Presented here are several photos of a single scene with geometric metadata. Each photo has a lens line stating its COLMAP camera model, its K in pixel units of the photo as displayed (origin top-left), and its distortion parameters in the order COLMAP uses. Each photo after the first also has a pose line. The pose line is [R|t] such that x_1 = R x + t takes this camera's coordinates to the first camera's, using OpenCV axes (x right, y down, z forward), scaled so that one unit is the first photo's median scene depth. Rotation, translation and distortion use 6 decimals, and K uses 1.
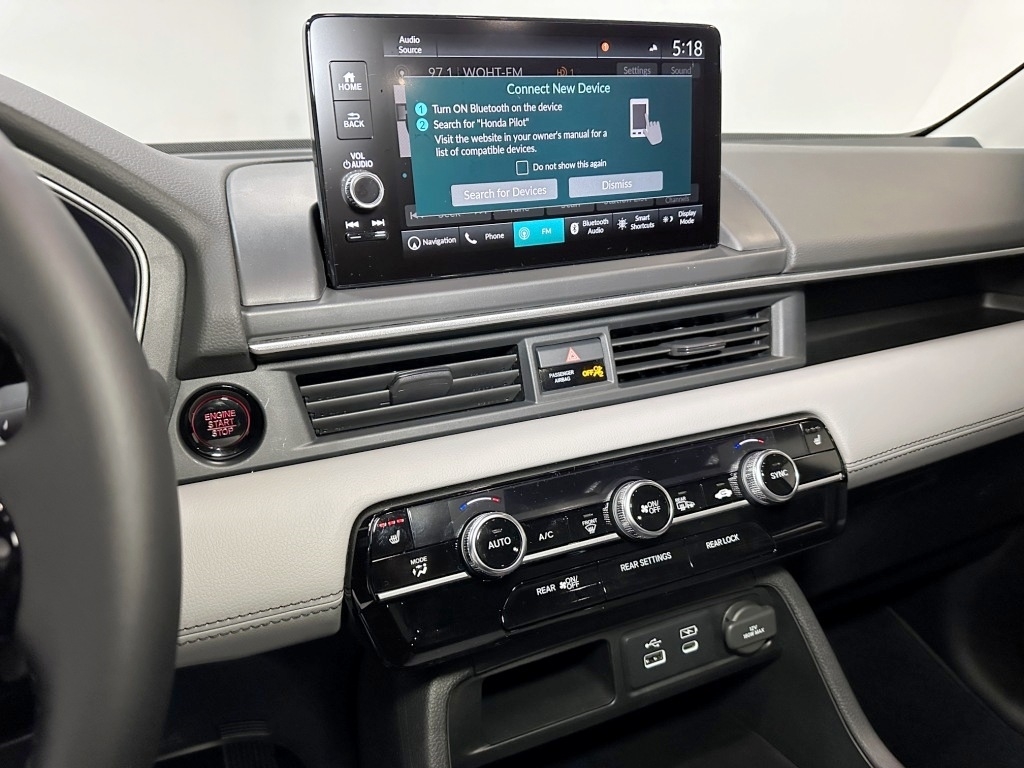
lens RADIAL K [[719.3, 0, 512.0], [0, 719.3, 384.0], [0, 0, 1]] dist [0.024165, -0.000027]
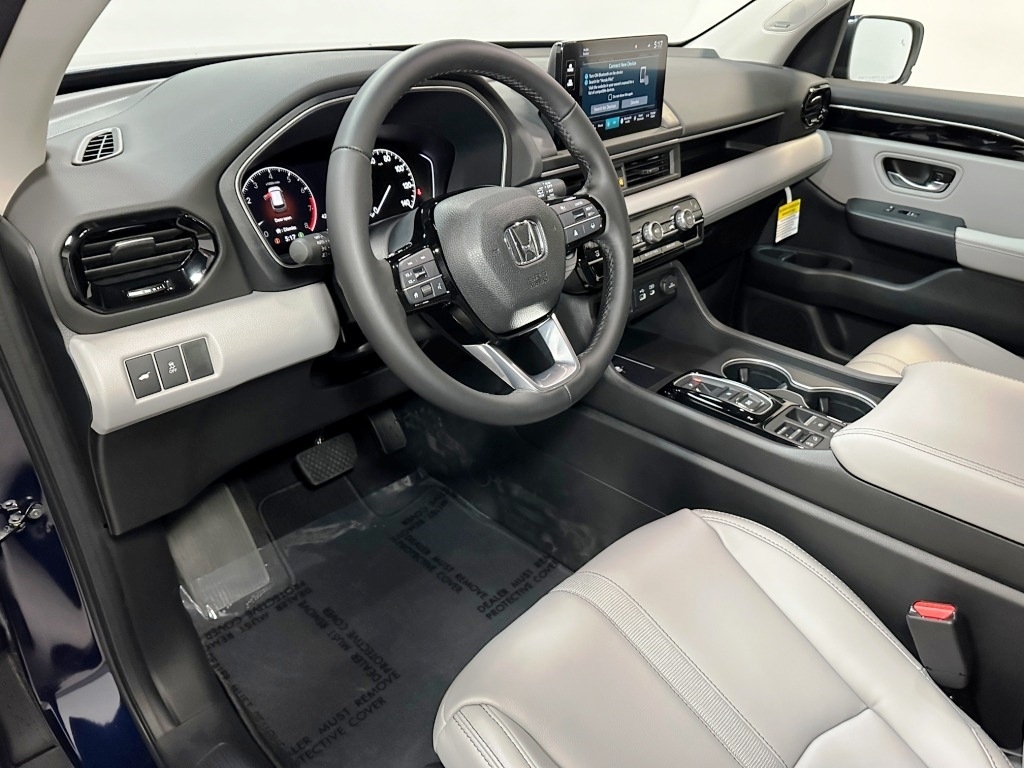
lens RADIAL K [[720.0, 0, 472.4], [0, 720.0, 371.8], [0, 0, 1]] dist [0.037845, -0.050395]
pose [[0.934917, -0.124122, 0.332450, -1.312513], [0.059030, 0.978179, 0.199203, 0.101146], [-0.349921, -0.166614, 0.921843, -1.248906]]
